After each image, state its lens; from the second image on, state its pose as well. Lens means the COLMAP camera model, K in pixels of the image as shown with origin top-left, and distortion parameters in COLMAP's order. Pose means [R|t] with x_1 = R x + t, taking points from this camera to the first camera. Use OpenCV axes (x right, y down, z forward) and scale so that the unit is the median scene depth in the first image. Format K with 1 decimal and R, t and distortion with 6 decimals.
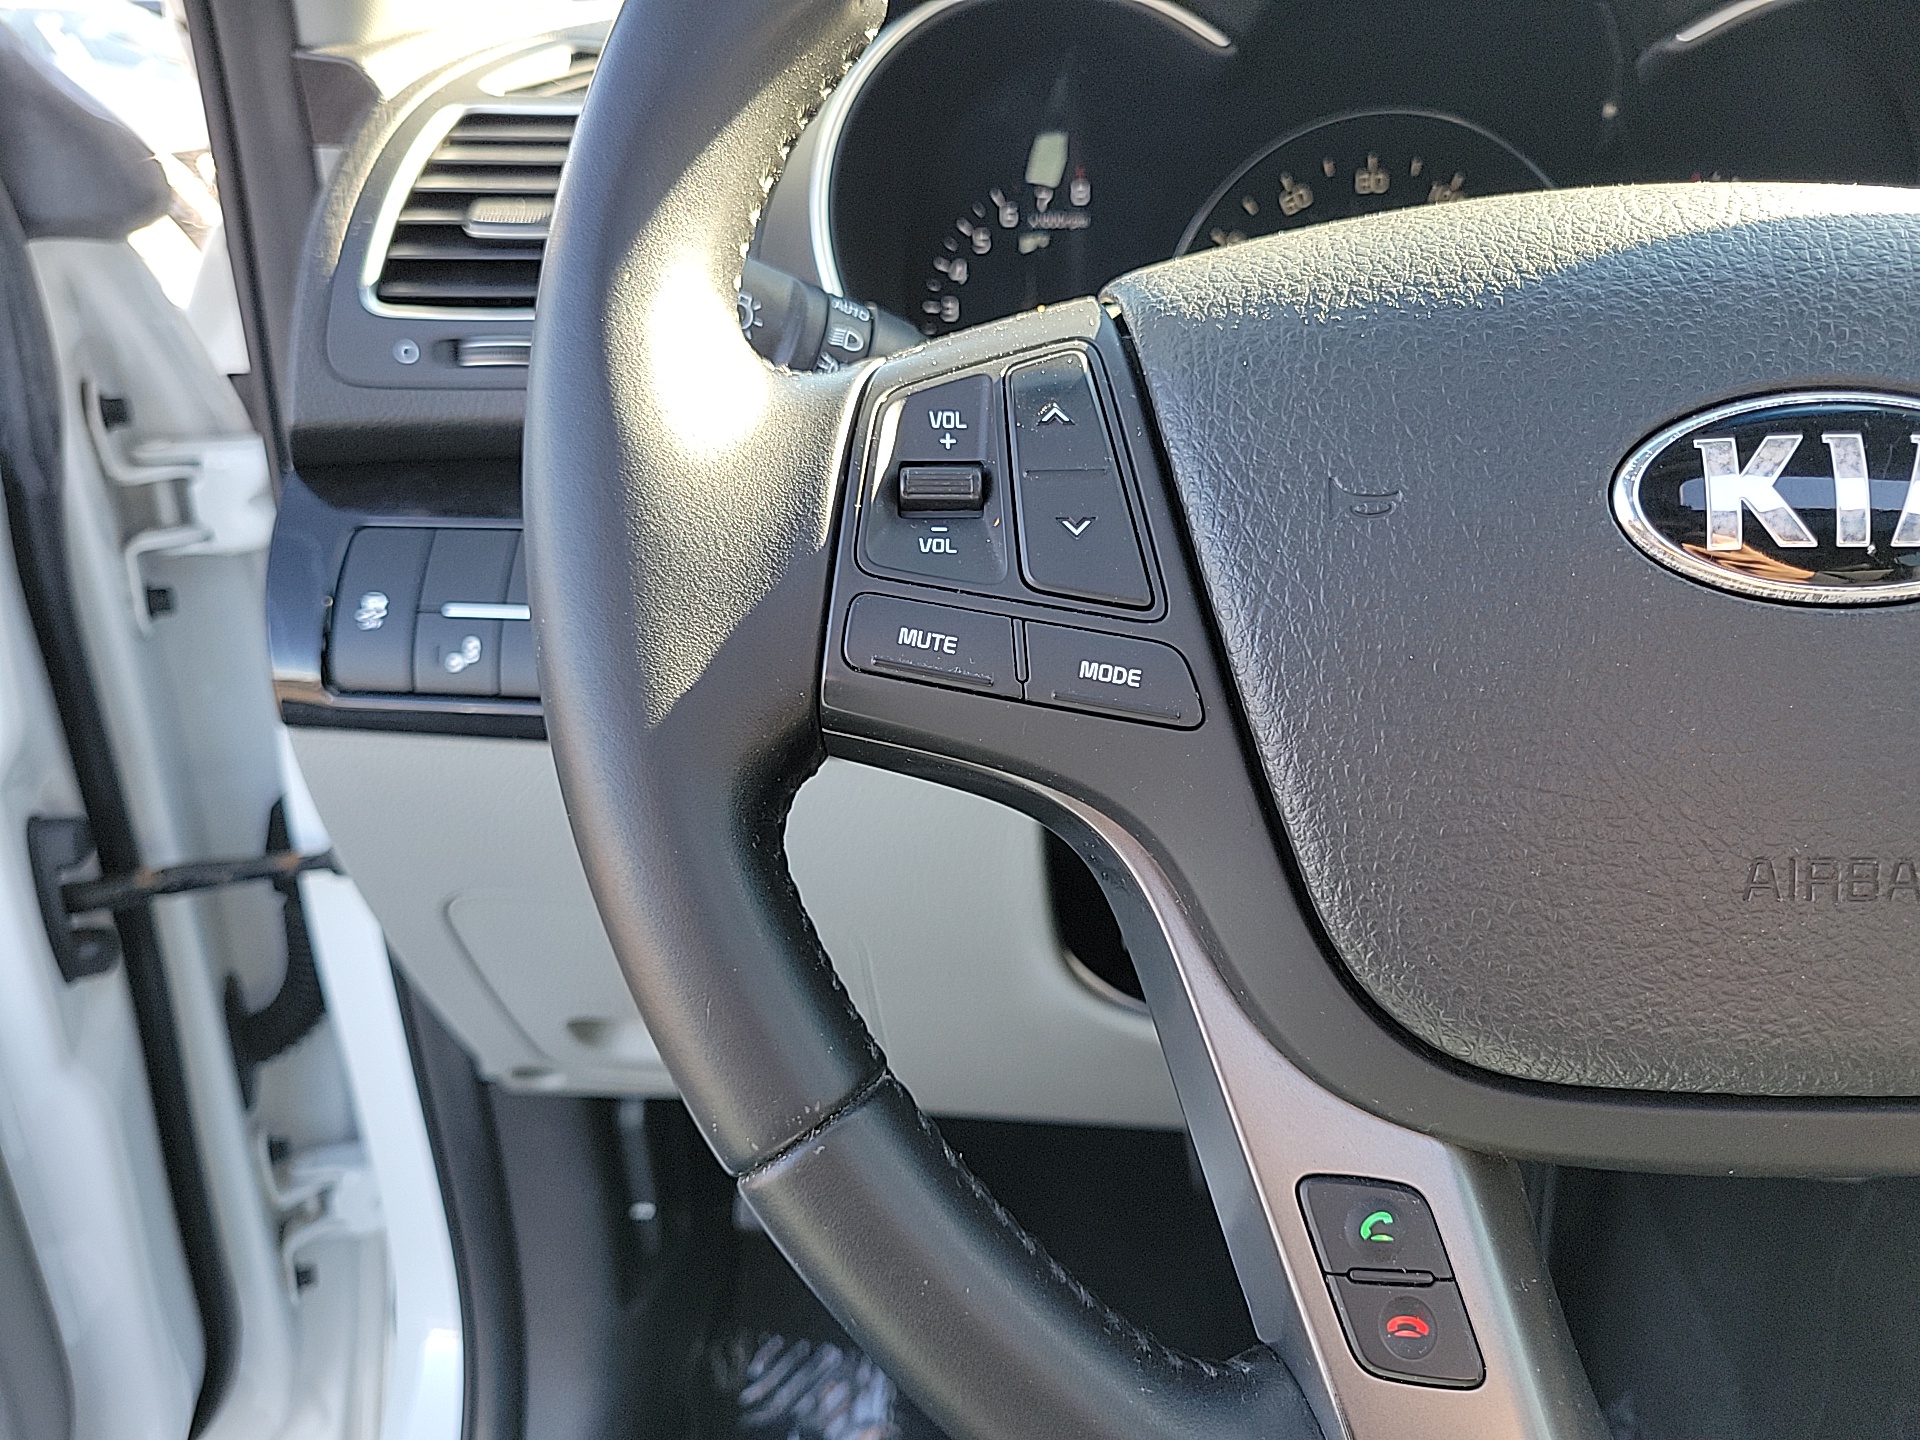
lens RADIAL K [[1464.3, 0, 949.5], [0, 1464.3, 726.4], [0, 0, 1]] dist [0.042097, -0.036598]
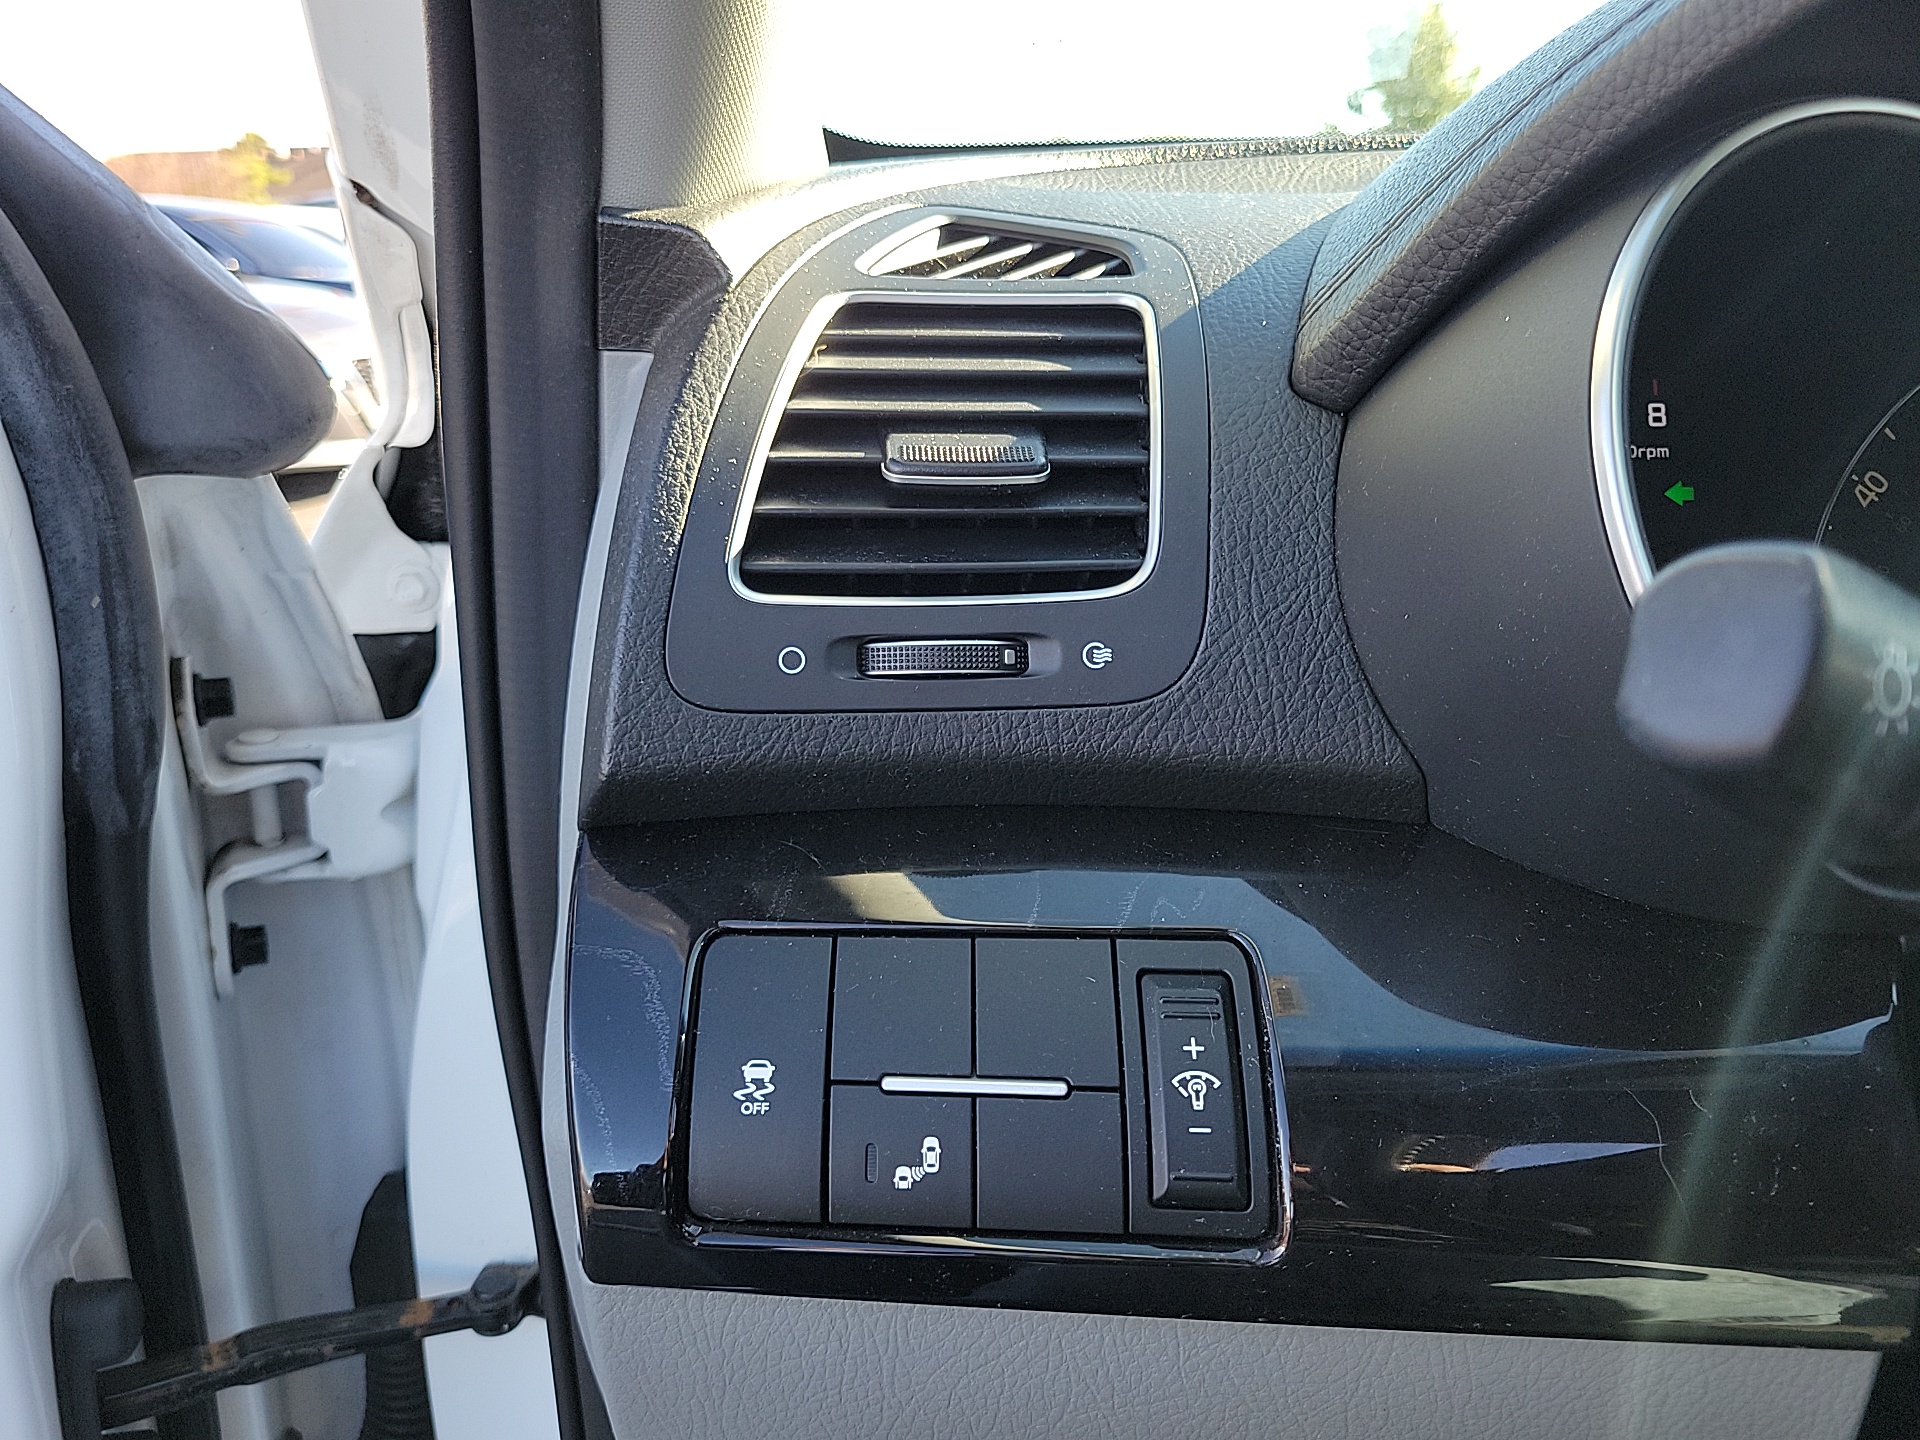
lens RADIAL K [[1464.3, 0, 961.5], [0, 1464.3, 714.0], [0, 0, 1]] dist [0.042097, -0.036598]
pose [[0.998314, -0.011795, 0.056827, -0.324397], [0.018763, 0.992142, -0.123703, -0.147050], [-0.054921, 0.124561, 0.990691, 0.360569]]
